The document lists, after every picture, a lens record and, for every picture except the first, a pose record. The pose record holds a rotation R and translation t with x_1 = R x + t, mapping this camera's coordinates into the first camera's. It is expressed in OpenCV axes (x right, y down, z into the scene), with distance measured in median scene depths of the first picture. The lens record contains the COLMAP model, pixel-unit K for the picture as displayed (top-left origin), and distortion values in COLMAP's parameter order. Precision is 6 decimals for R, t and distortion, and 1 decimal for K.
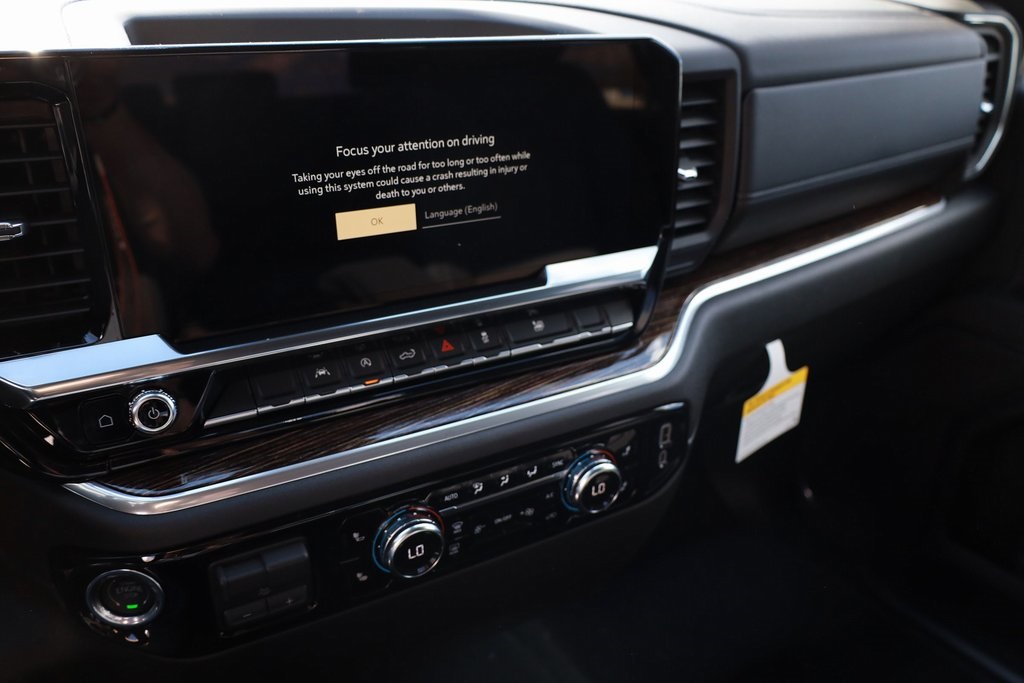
lens RADIAL K [[795.0, 0, 513.9], [0, 795.0, 344.6], [0, 0, 1]] dist [-0.015744, -0.014863]
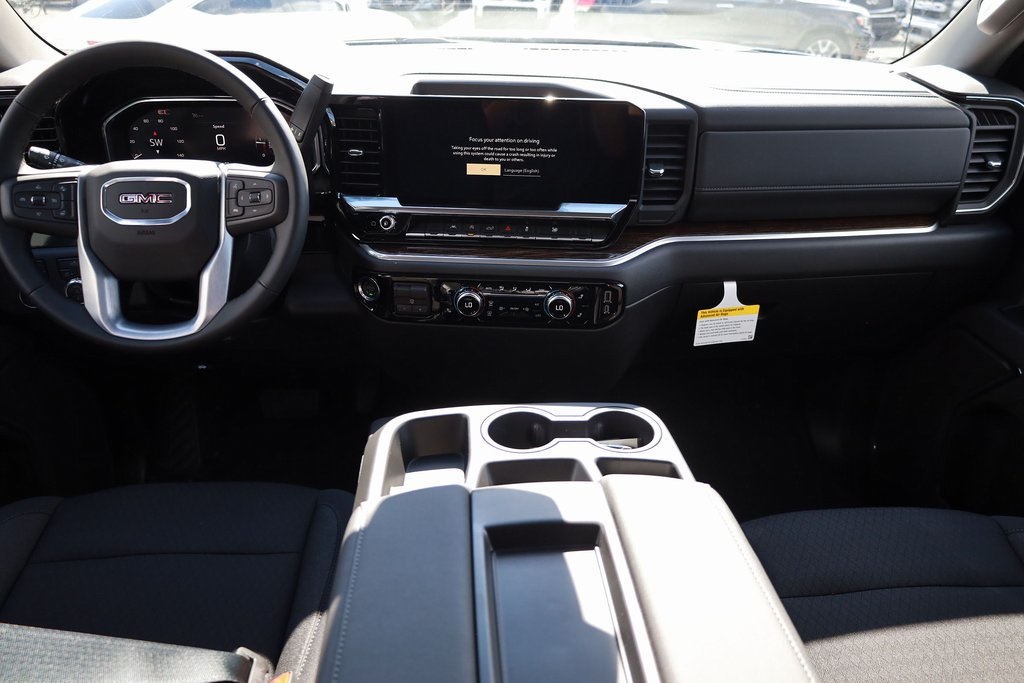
lens RADIAL K [[705.0, 0, 518.0], [0, 705.0, 345.6], [0, 0, 1]] dist [-0.014175, 0.004757]
pose [[0.835903, 0.240502, -0.493382, 1.045685], [-0.230245, 0.969624, 0.082562, 0.158327], [0.498251, 0.044585, 0.865886, -0.758429]]
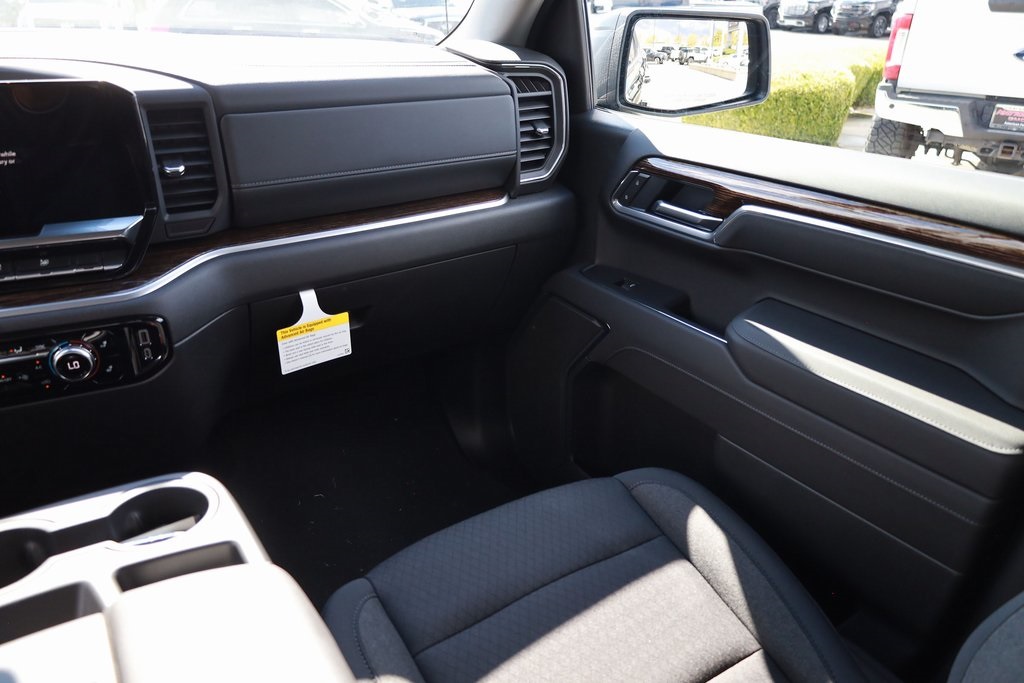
lens RADIAL K [[705.0, 0, 520.2], [0, 705.0, 343.9], [0, 0, 1]] dist [-0.014175, 0.004757]
pose [[0.997897, 0.022642, -0.060734, 1.146361], [-0.023501, 0.999633, -0.013472, 0.145458], [0.060407, 0.014871, 0.998063, -0.363379]]
